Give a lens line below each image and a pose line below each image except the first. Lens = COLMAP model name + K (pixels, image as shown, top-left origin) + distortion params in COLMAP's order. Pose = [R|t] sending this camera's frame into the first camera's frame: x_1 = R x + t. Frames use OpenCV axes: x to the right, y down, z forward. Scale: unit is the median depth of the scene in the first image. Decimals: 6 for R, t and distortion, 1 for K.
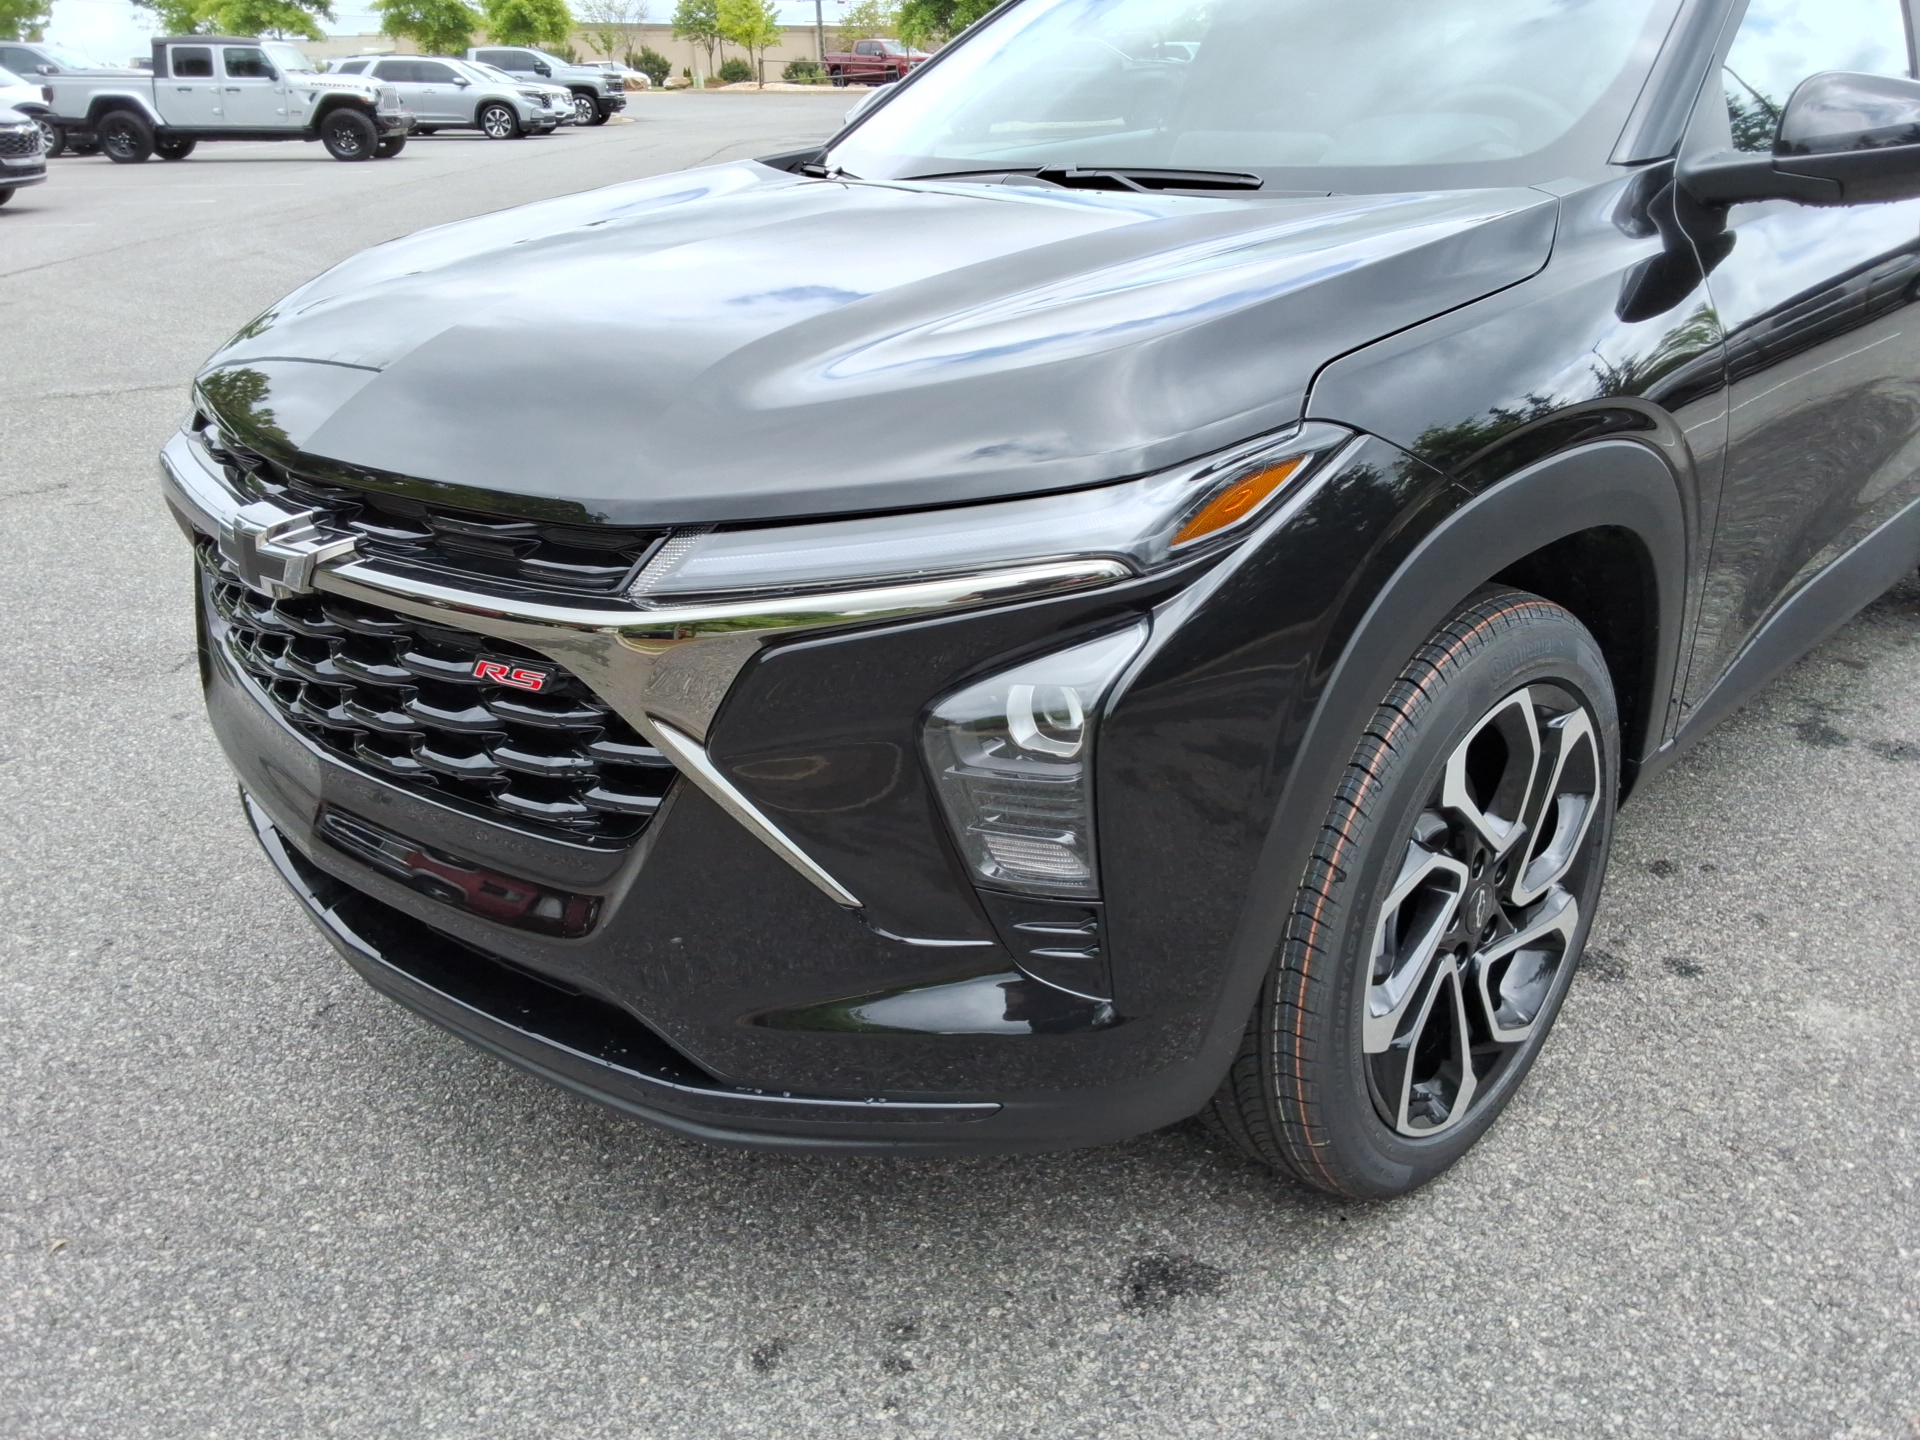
lens RADIAL K [[1533.8, 0, 976.5], [0, 1533.8, 705.2], [0, 0, 1]] dist [0.094194, -0.143932]
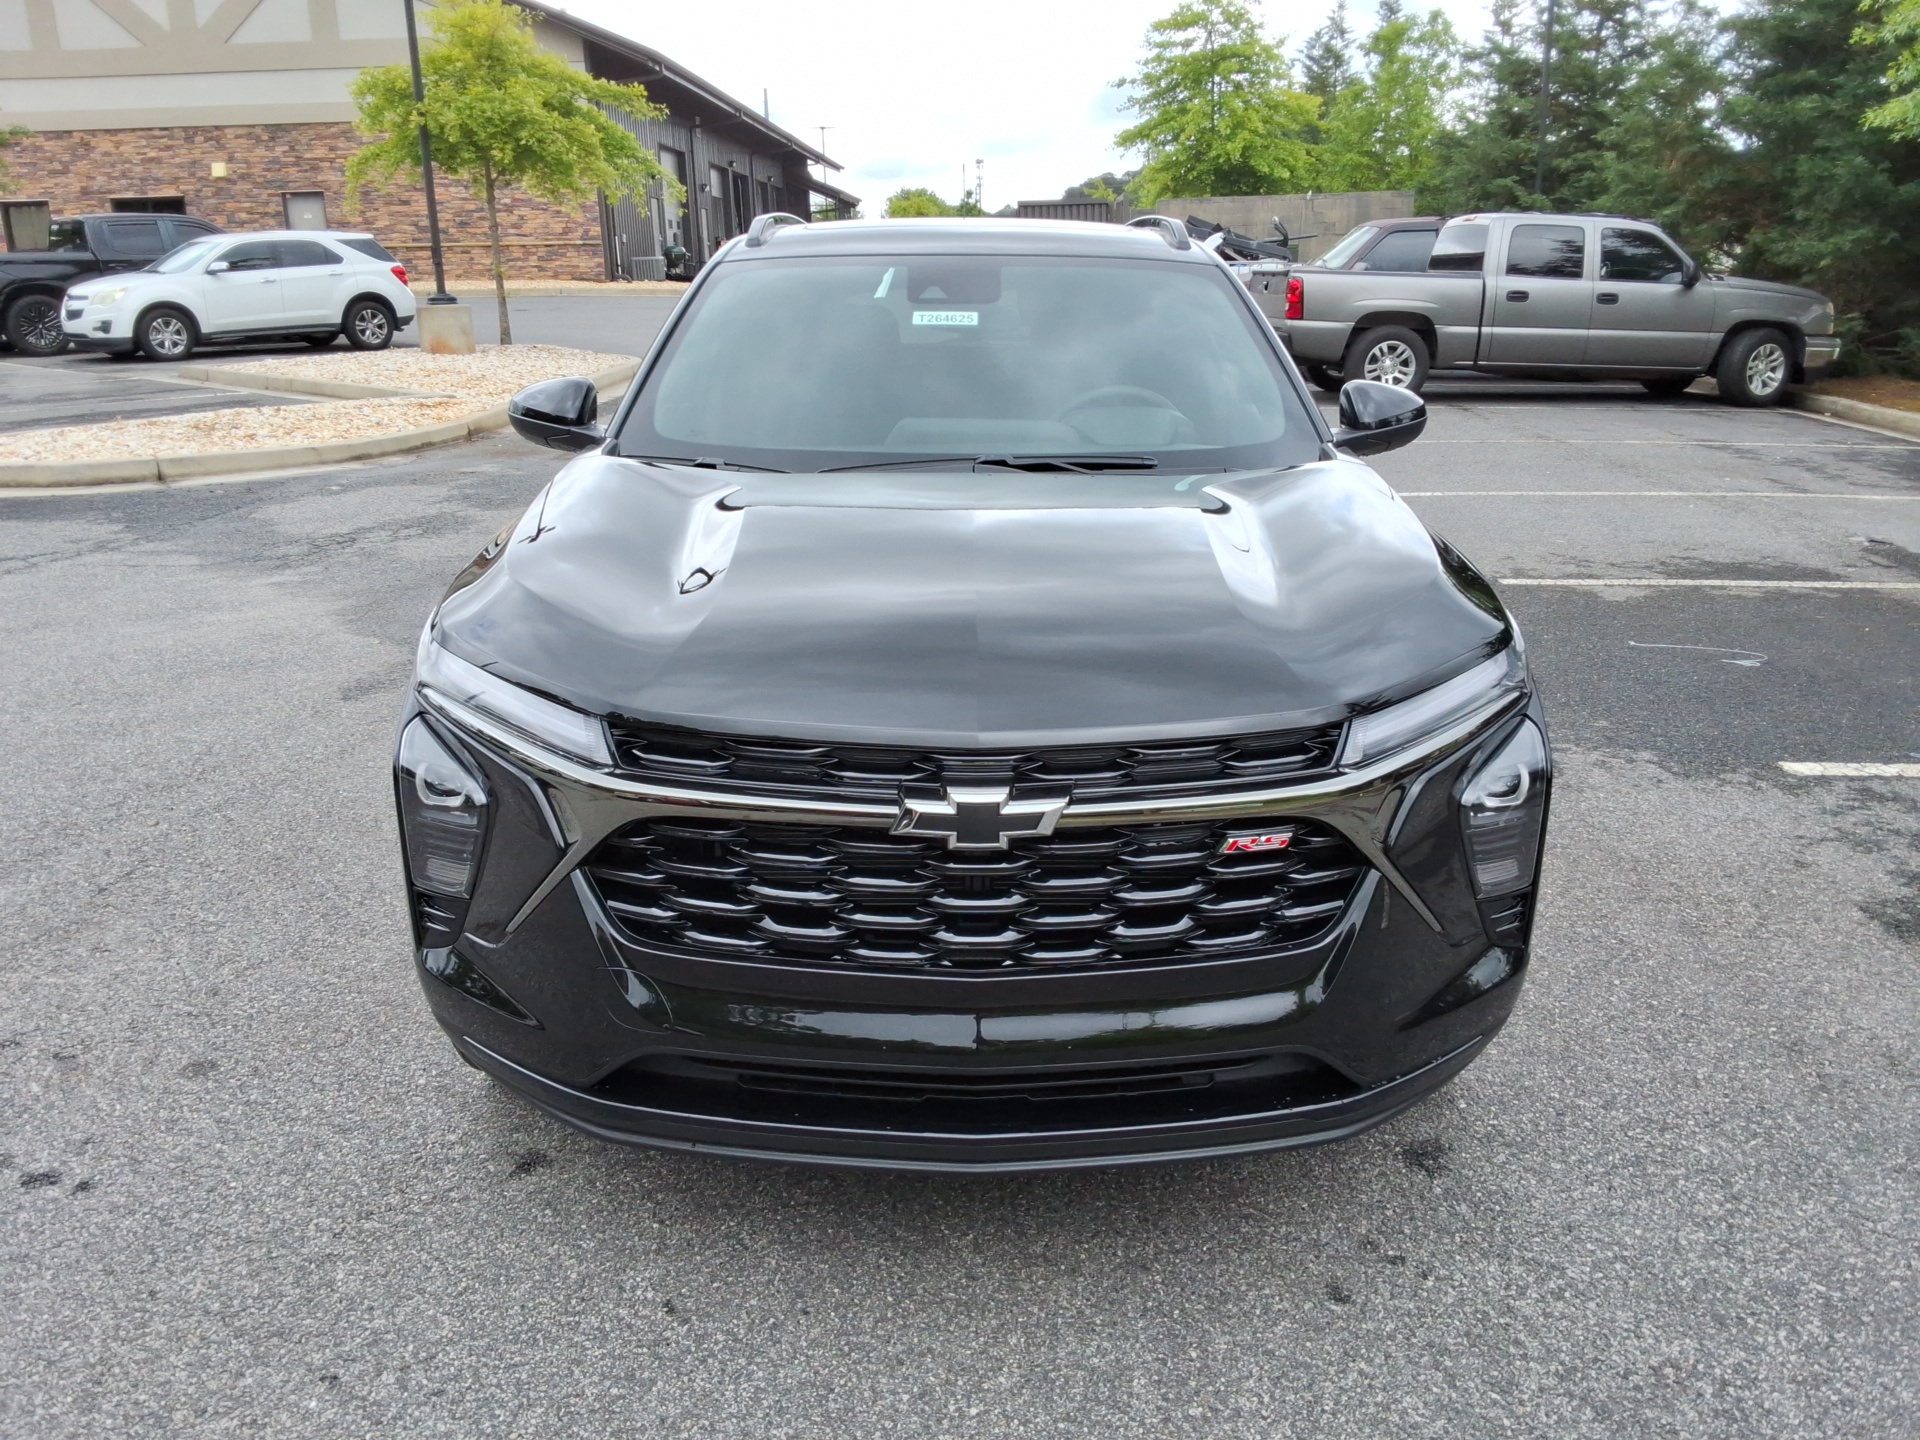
lens RADIAL K [[1533.8, 0, 961.8], [0, 1533.8, 711.6], [0, 0, 1]] dist [0.094194, -0.143932]
pose [[0.708834, -0.174440, 0.683465, -0.879795], [0.251219, 0.967836, -0.013524, -0.112482], [-0.659123, 0.181285, 0.729858, 0.071573]]
